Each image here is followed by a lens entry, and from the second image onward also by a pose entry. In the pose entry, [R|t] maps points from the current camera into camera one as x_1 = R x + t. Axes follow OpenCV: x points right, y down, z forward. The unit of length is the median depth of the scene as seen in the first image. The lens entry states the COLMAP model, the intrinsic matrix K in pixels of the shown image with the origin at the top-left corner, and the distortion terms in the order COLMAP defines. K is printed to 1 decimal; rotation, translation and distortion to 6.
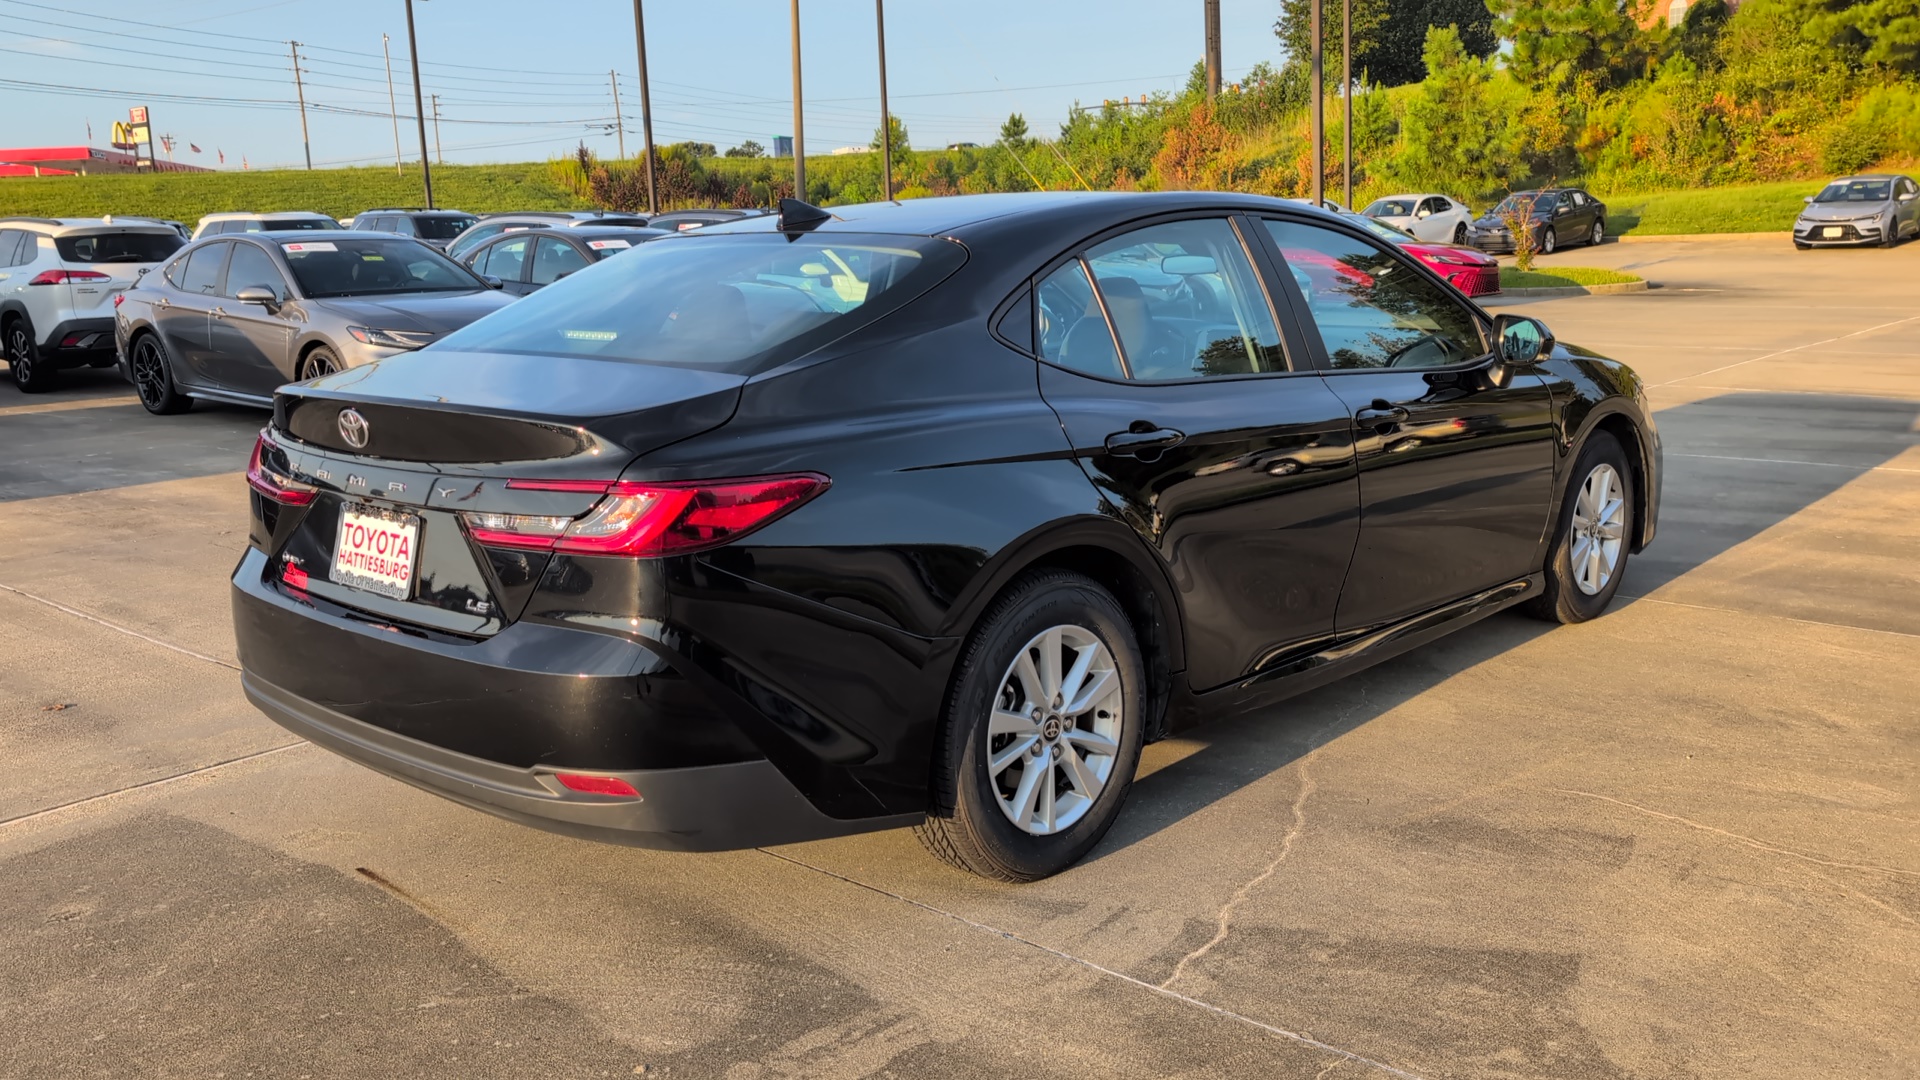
lens RADIAL K [[1584.6, 0, 960.0], [0, 1584.6, 540.0], [0, 0, 1]] dist [0.031601, -0.051375]
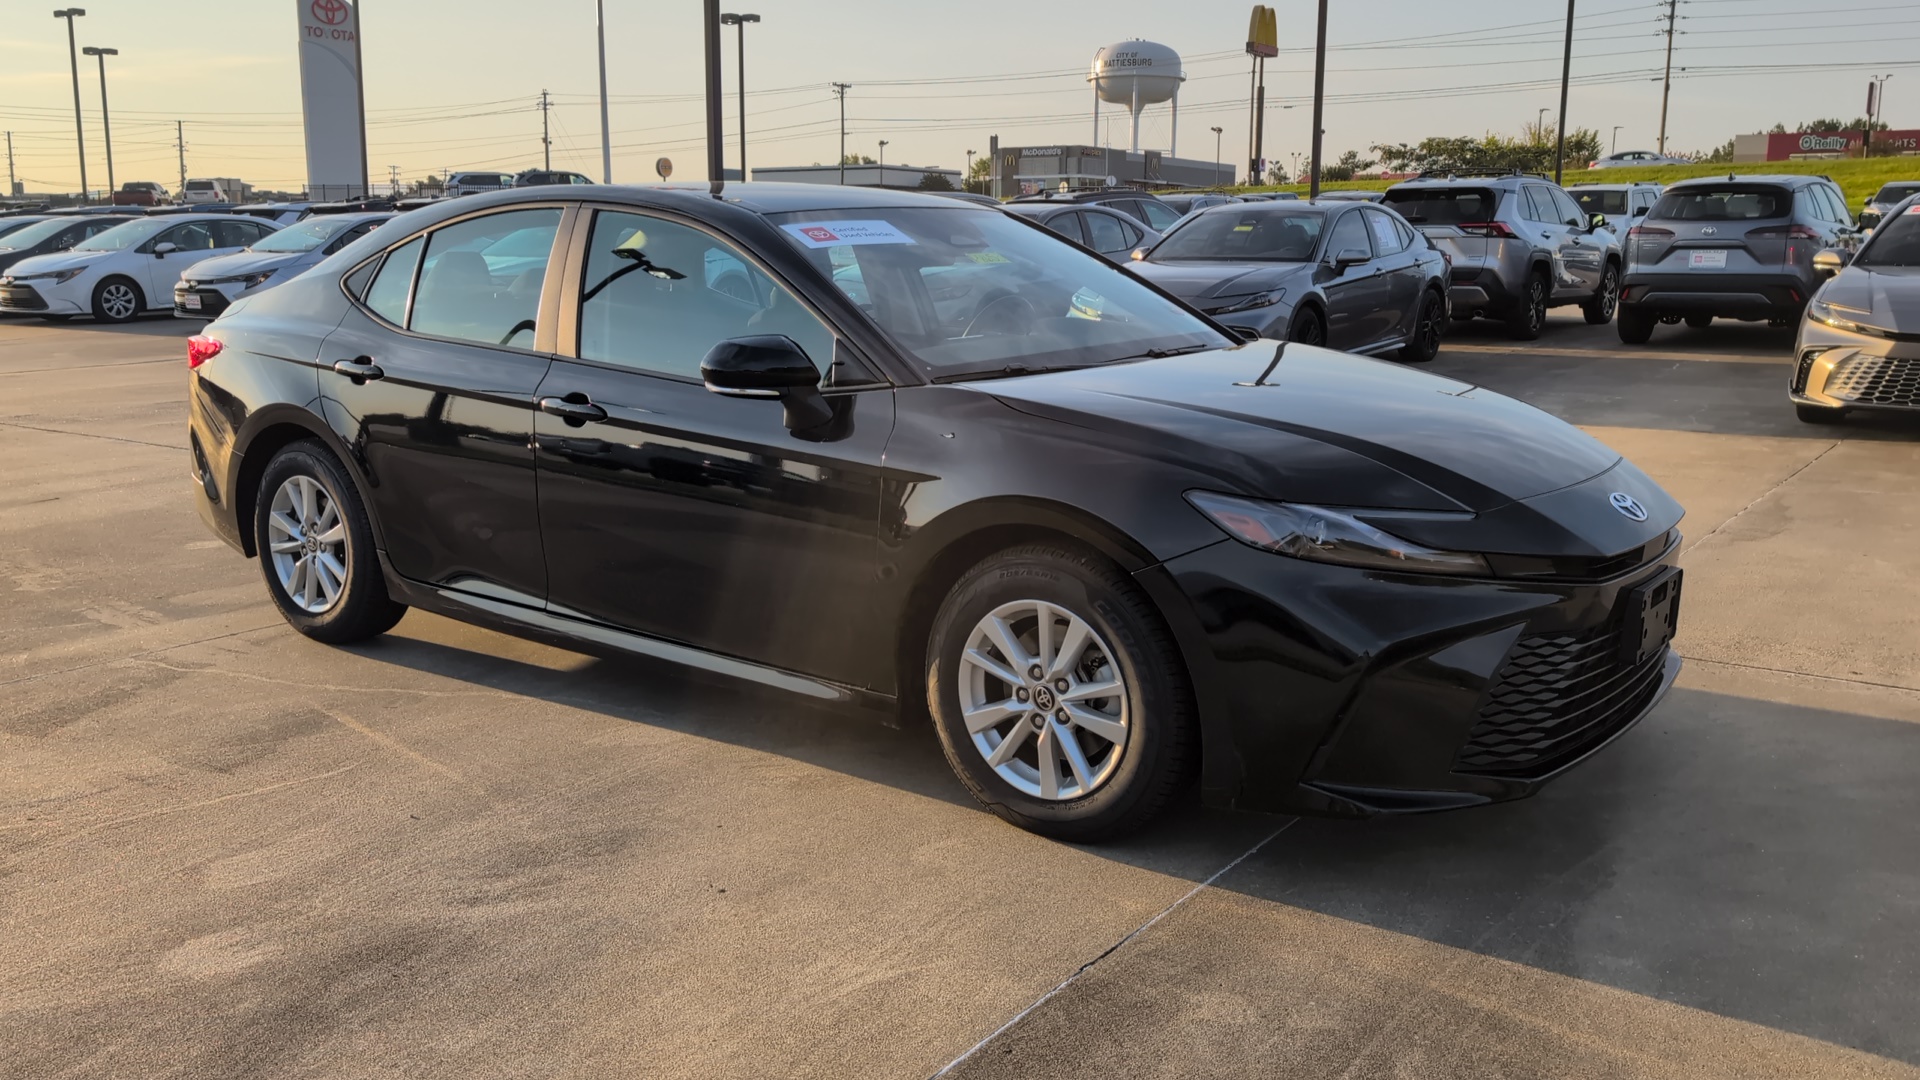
lens RADIAL K [[1584.6, 0, 960.0], [0, 1584.6, 540.0], [0, 0, 1]] dist [0.031601, -0.051375]
pose [[0.109080, 0.223971, -0.968472, 1.275044], [-0.182108, 0.962299, 0.202032, -0.244425], [0.977209, 0.154329, 0.145755, 1.095890]]
